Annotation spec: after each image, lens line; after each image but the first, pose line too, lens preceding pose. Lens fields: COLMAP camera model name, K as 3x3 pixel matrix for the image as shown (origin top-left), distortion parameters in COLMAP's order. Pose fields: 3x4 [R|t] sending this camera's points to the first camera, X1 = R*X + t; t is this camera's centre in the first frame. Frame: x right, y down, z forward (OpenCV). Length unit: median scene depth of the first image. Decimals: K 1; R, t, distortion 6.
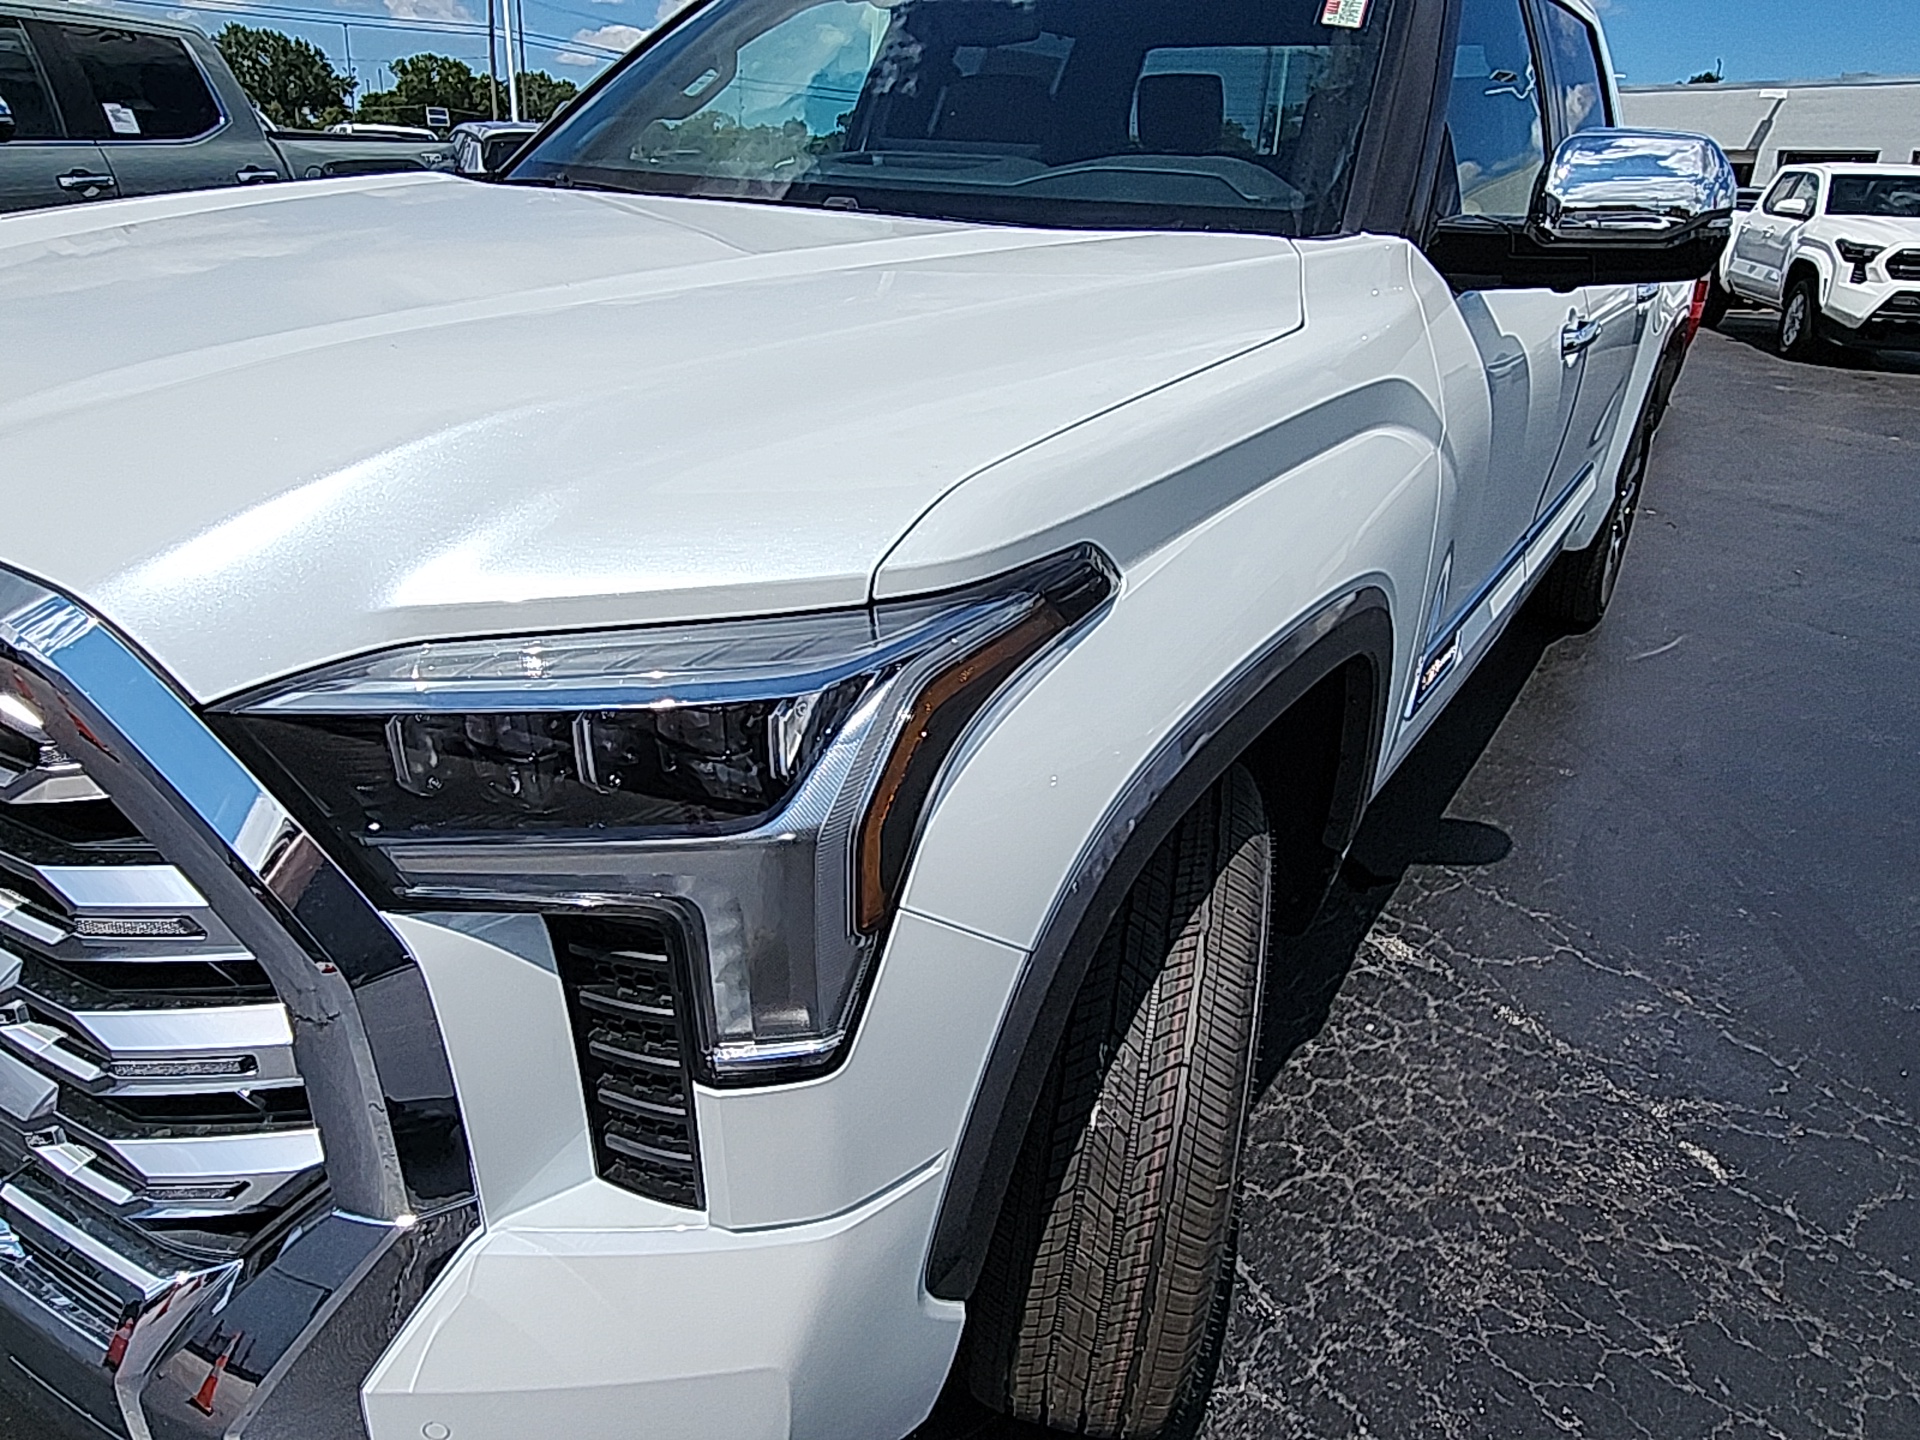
lens RADIAL K [[1243.7, 0, 1004.2], [0, 1243.7, 718.5], [0, 0, 1]] dist [-0.000340, -0.001652]
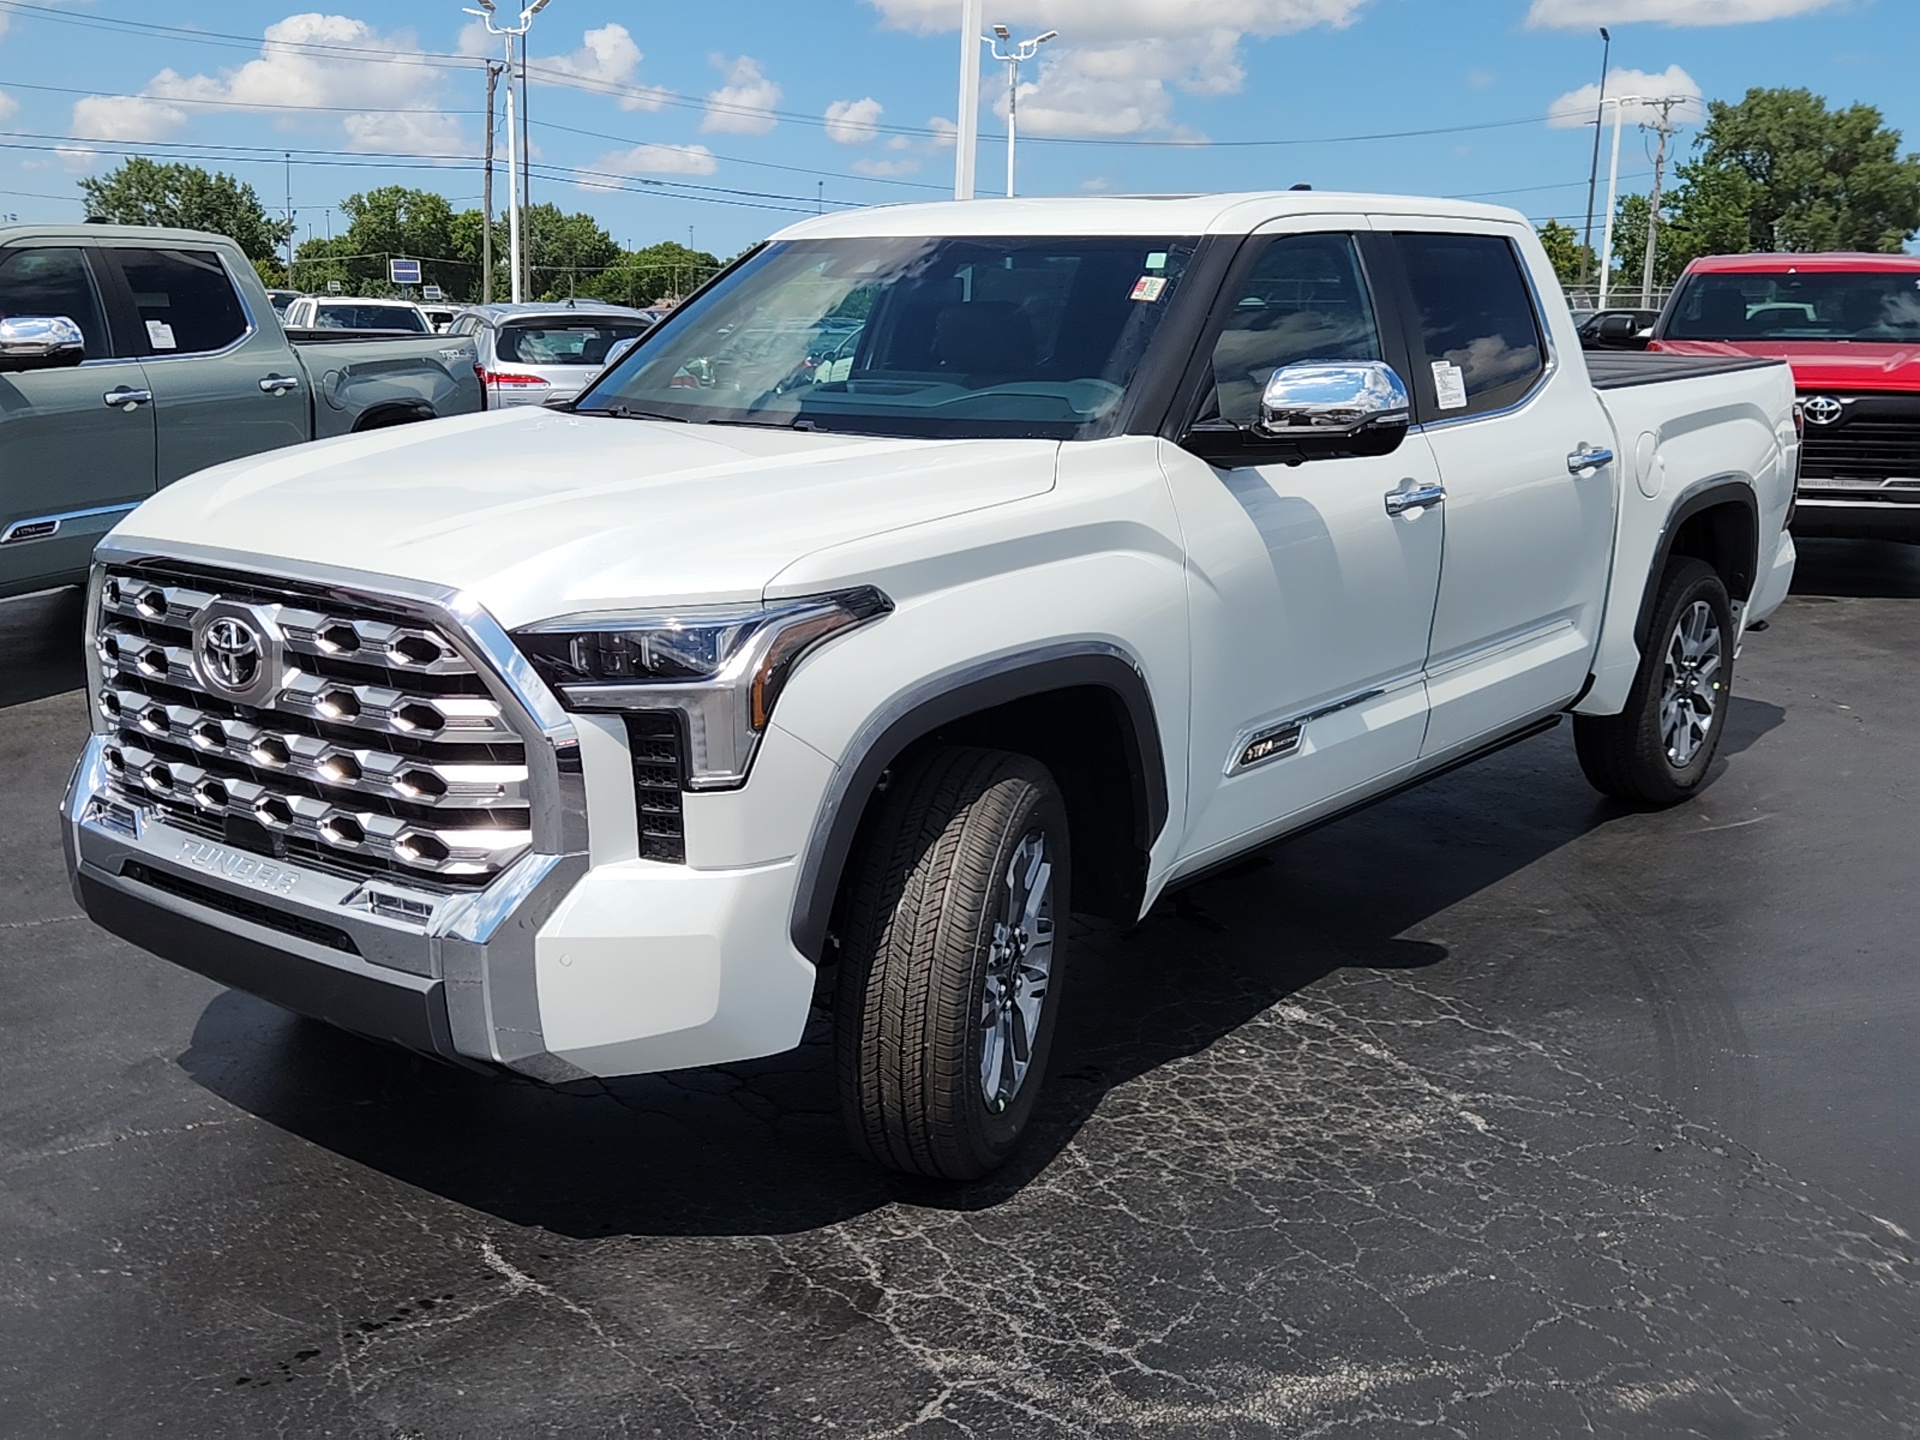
lens RADIAL K [[1632.6, 0, 986.1], [0, 1632.6, 712.1], [0, 0, 1]] dist [0.071335, -0.104485]
pose [[0.996226, -0.014983, -0.085490, 0.404320], [-0.001604, 0.981639, -0.190739, 0.493921], [0.086778, 0.190156, 0.977911, -1.380653]]
